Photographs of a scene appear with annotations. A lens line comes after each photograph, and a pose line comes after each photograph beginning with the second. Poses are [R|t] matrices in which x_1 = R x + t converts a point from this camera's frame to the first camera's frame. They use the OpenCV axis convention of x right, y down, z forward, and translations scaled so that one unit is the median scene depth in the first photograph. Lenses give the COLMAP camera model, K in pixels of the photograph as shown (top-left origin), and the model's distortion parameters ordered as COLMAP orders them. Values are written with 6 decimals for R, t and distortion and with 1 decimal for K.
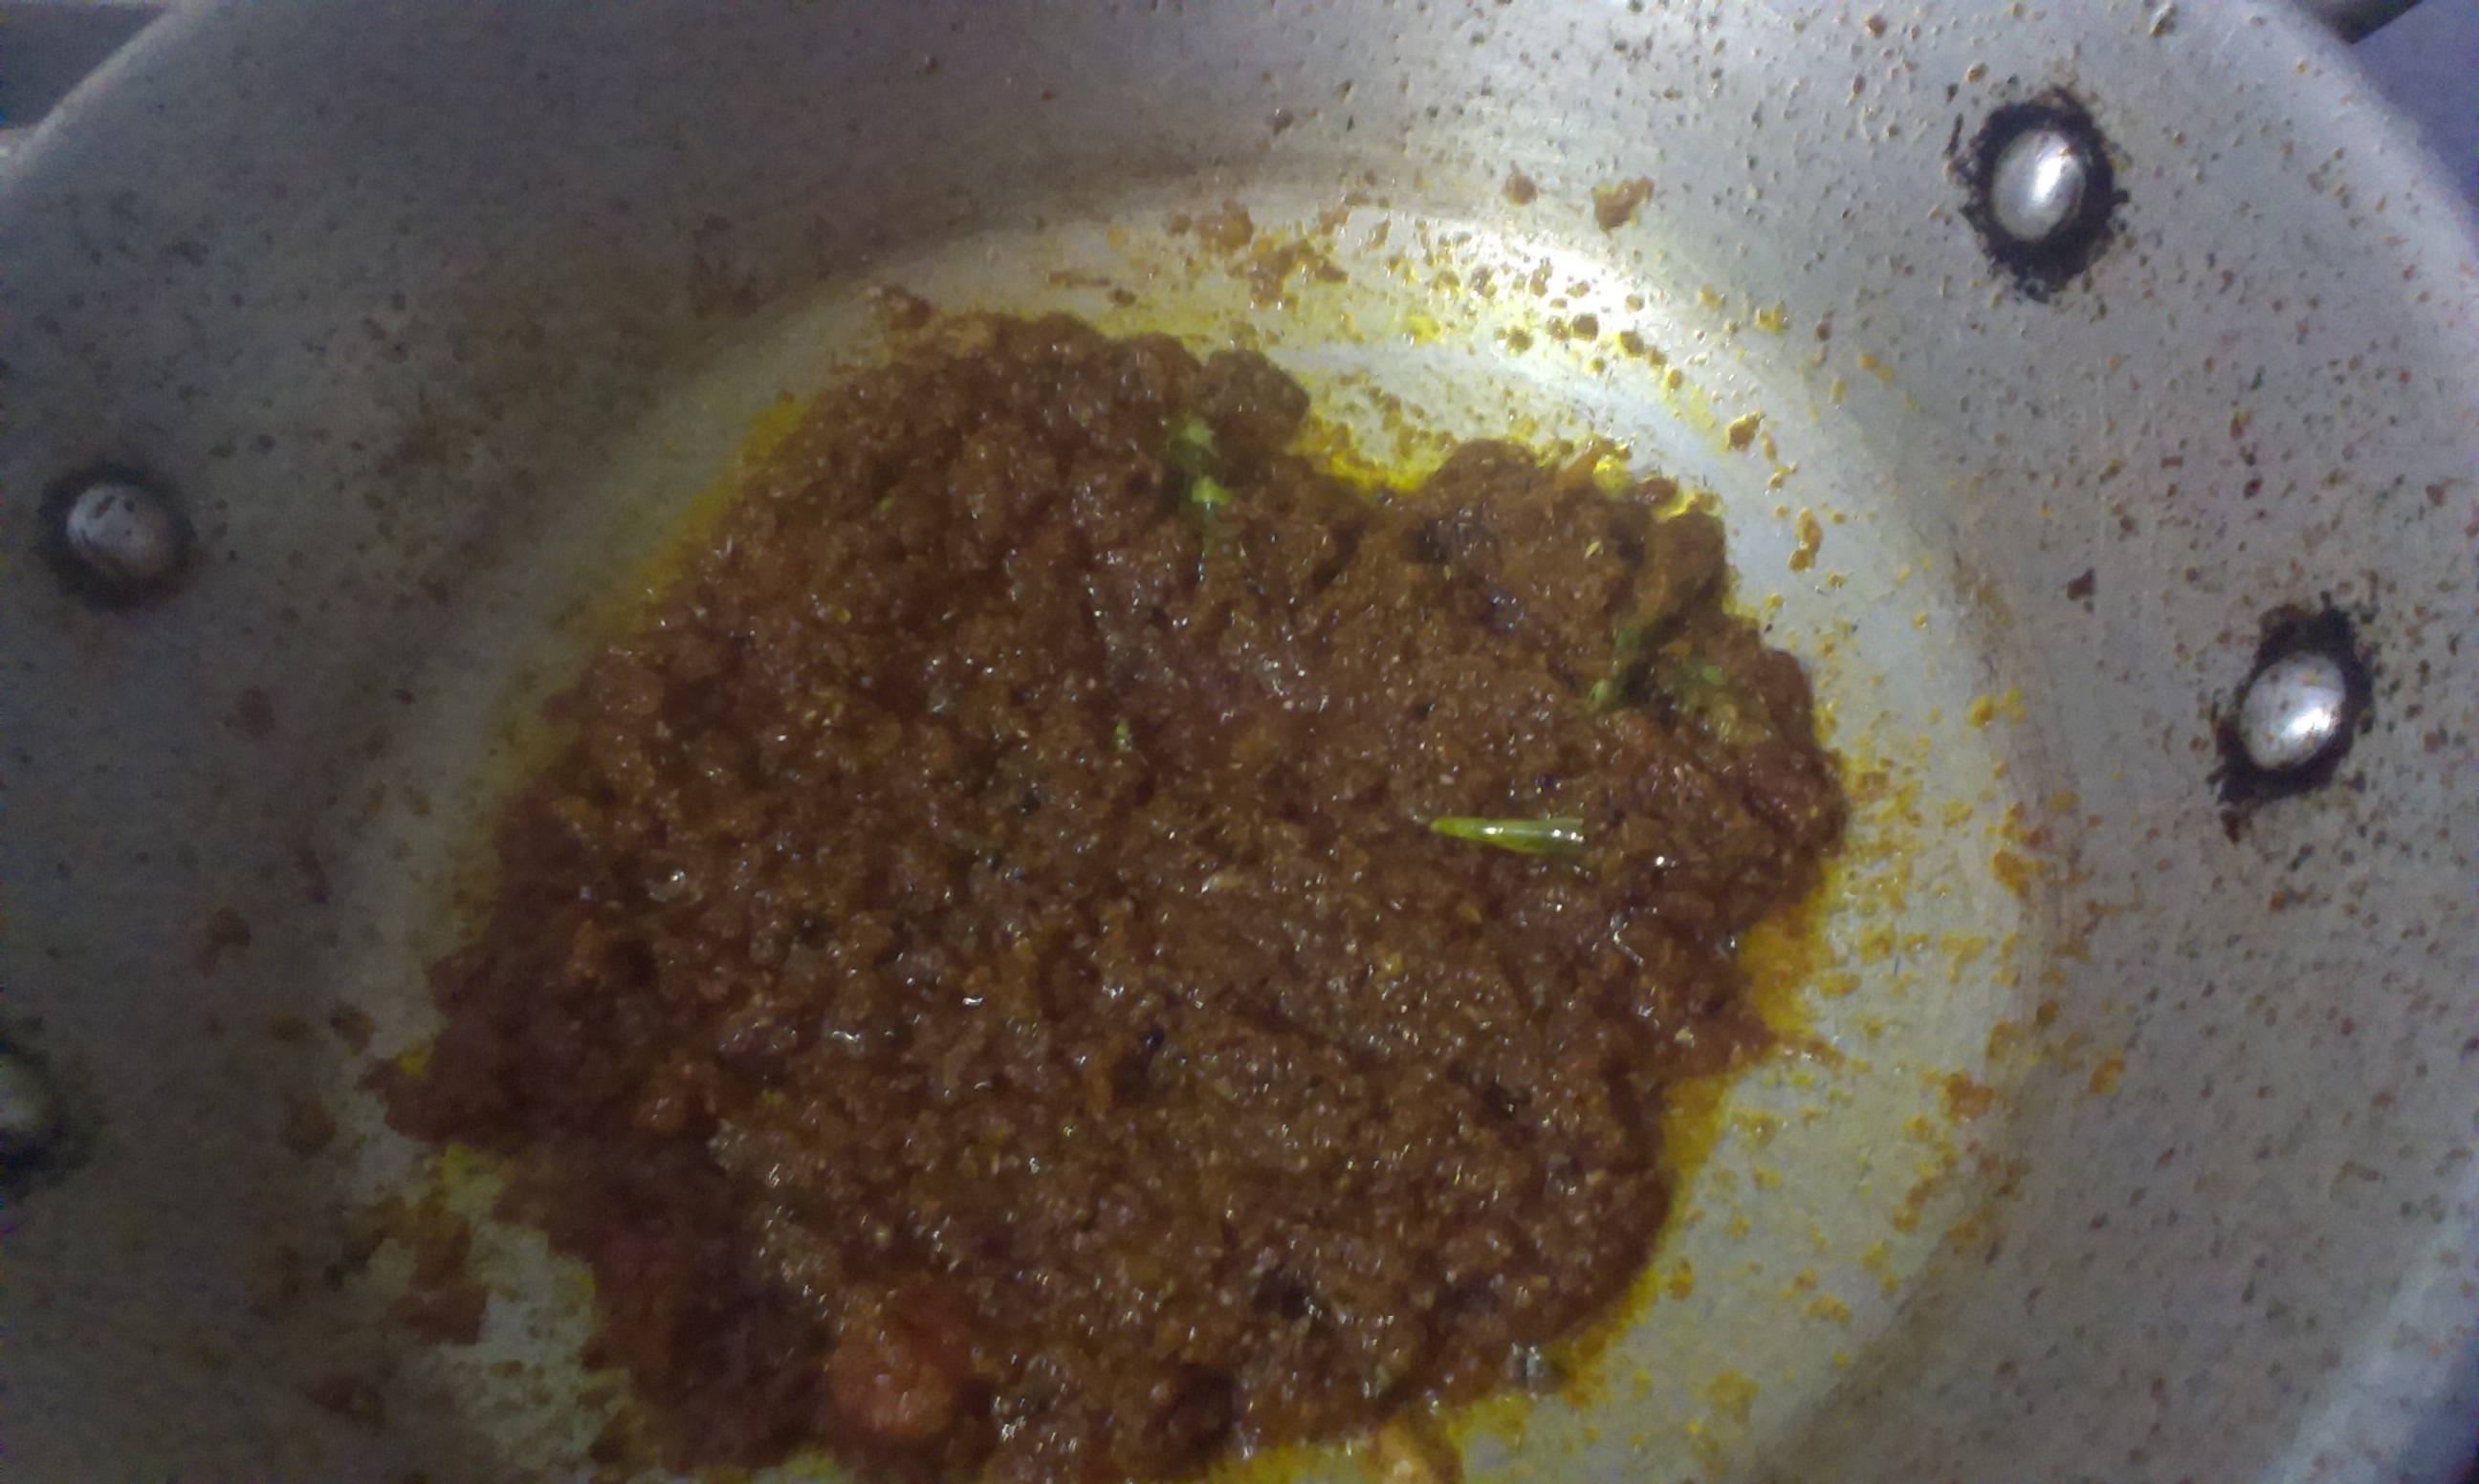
lens RADIAL K [[2158.3, 0, 1228.6], [0, 2158.3, 738.8], [0, 0, 1]] dist [0.067763, -0.018002]
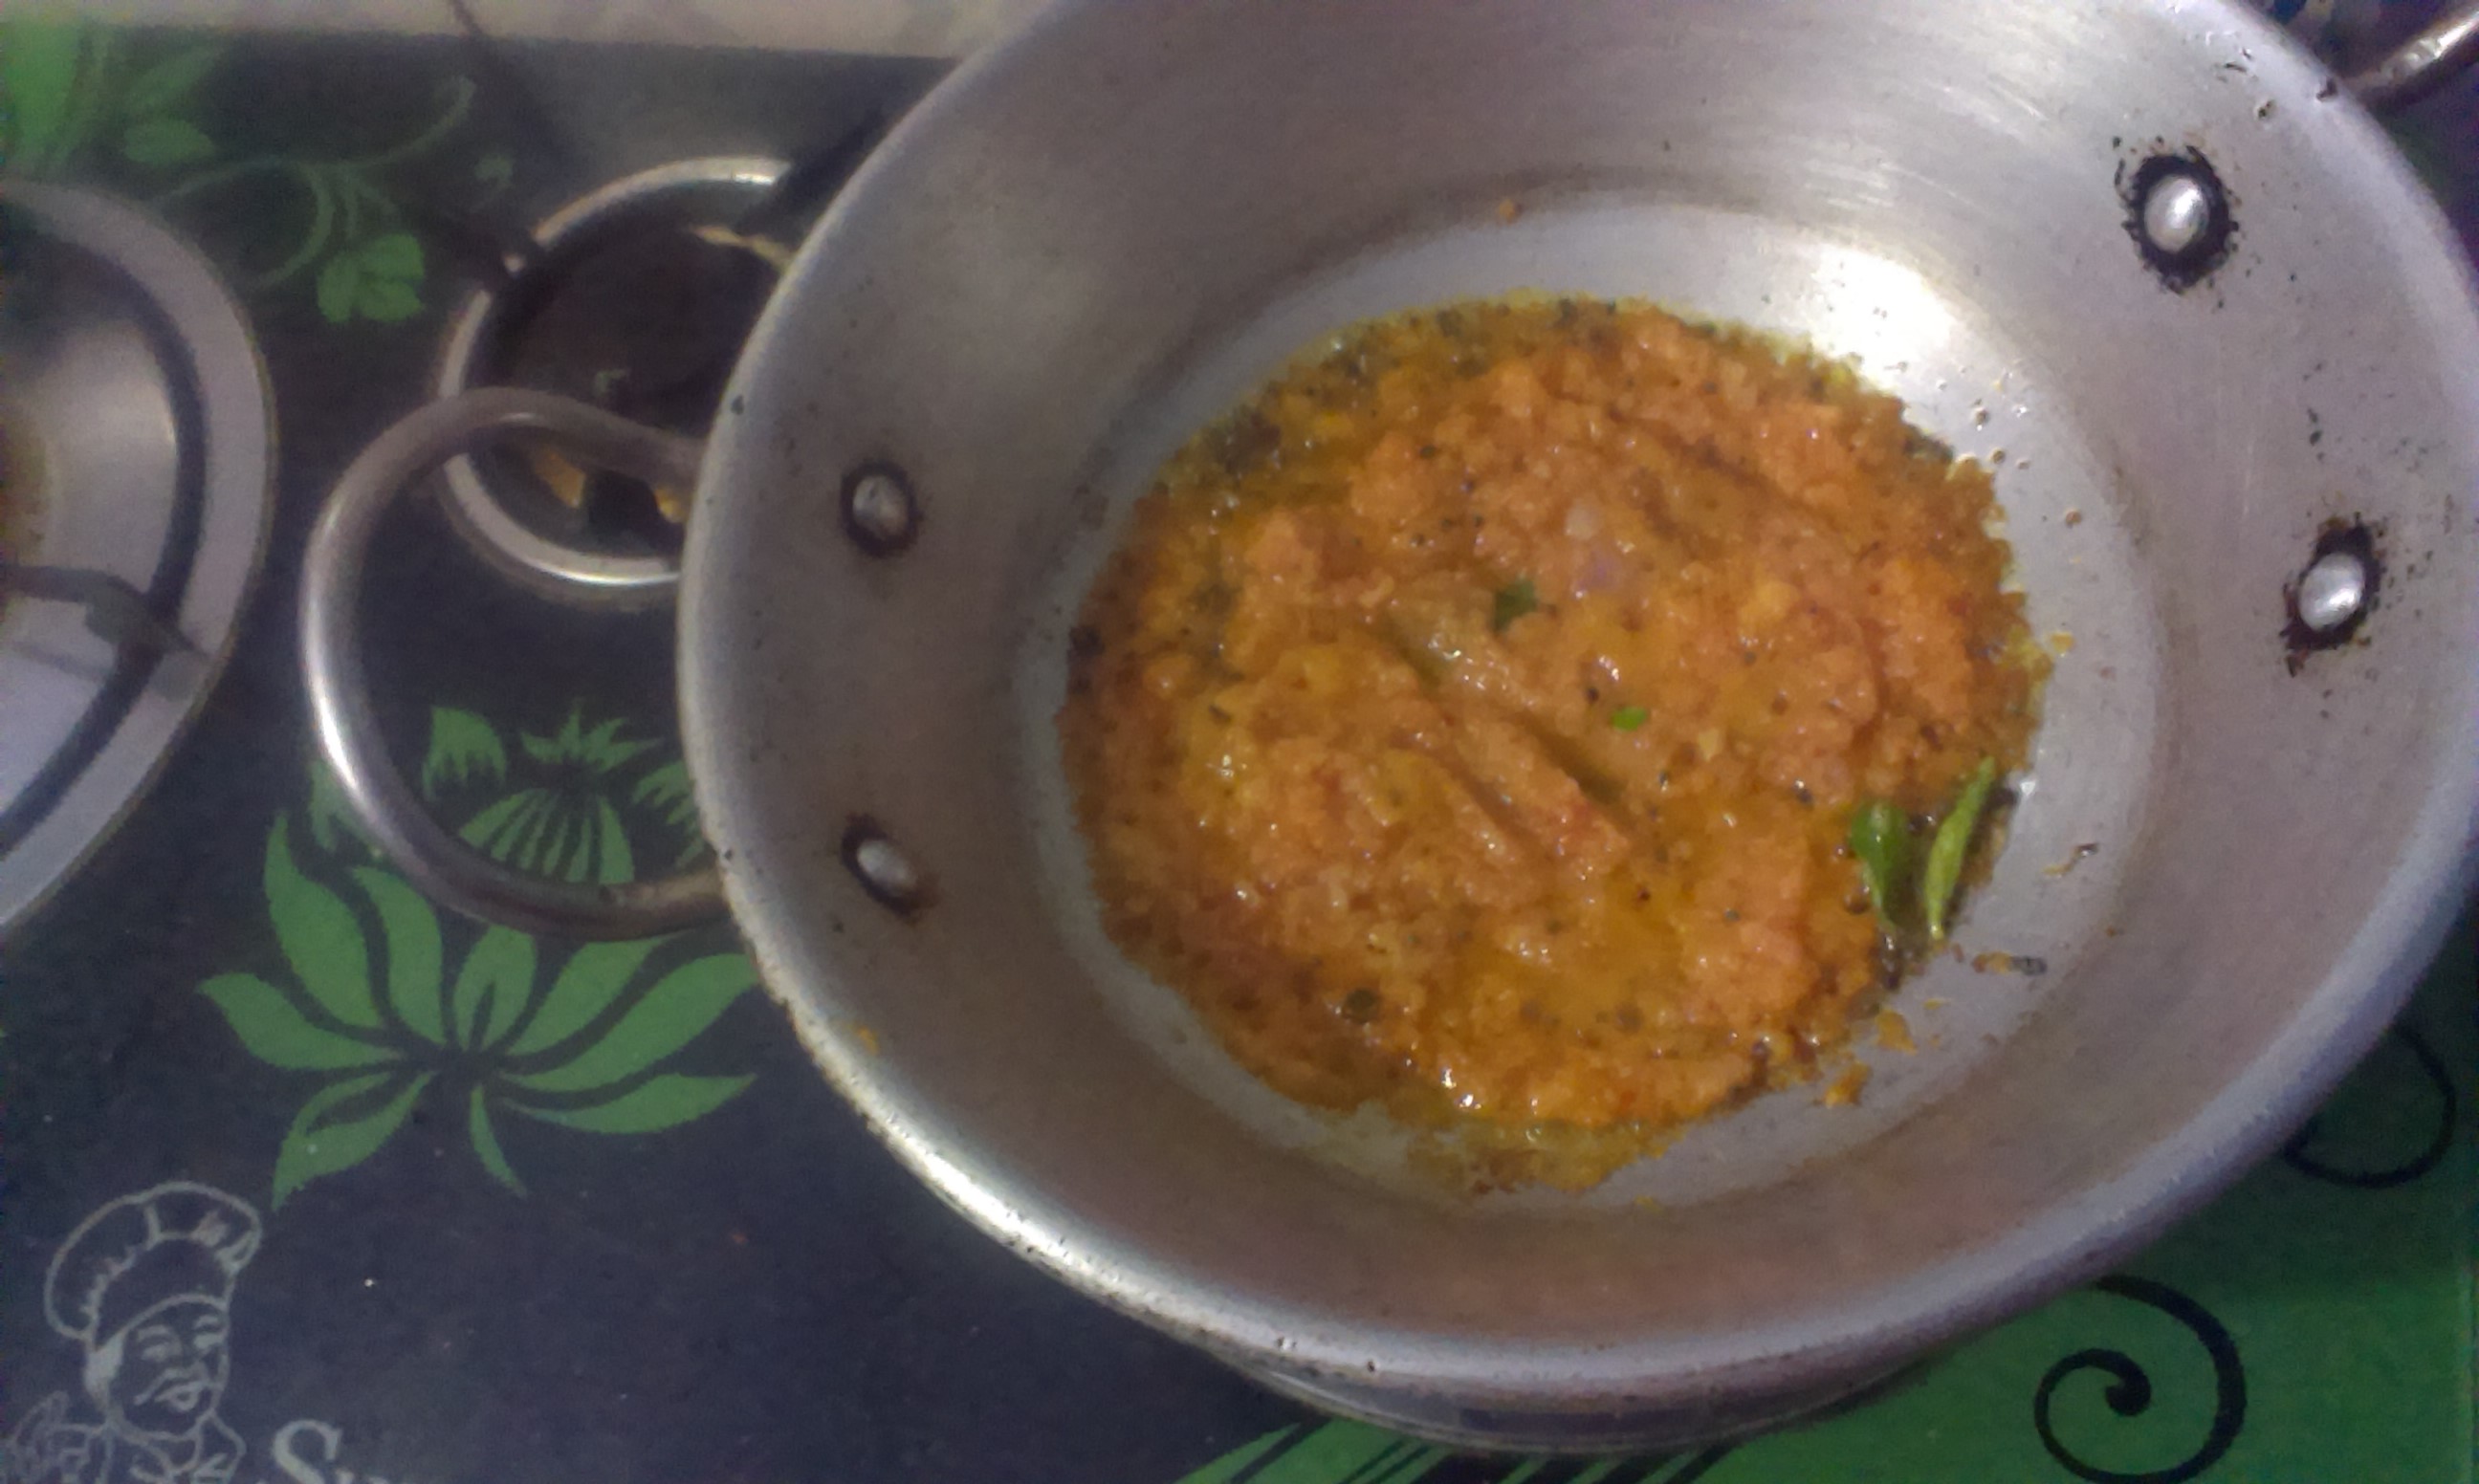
lens RADIAL K [[2158.3, 0, 1225.4], [0, 2158.3, 724.1], [0, 0, 1]] dist [0.067763, -0.018002]
pose [[0.995343, -0.027940, -0.092259, -0.132755], [0.037806, 0.993542, 0.106986, -0.100609], [0.088674, -0.109976, 0.989971, -0.535485]]
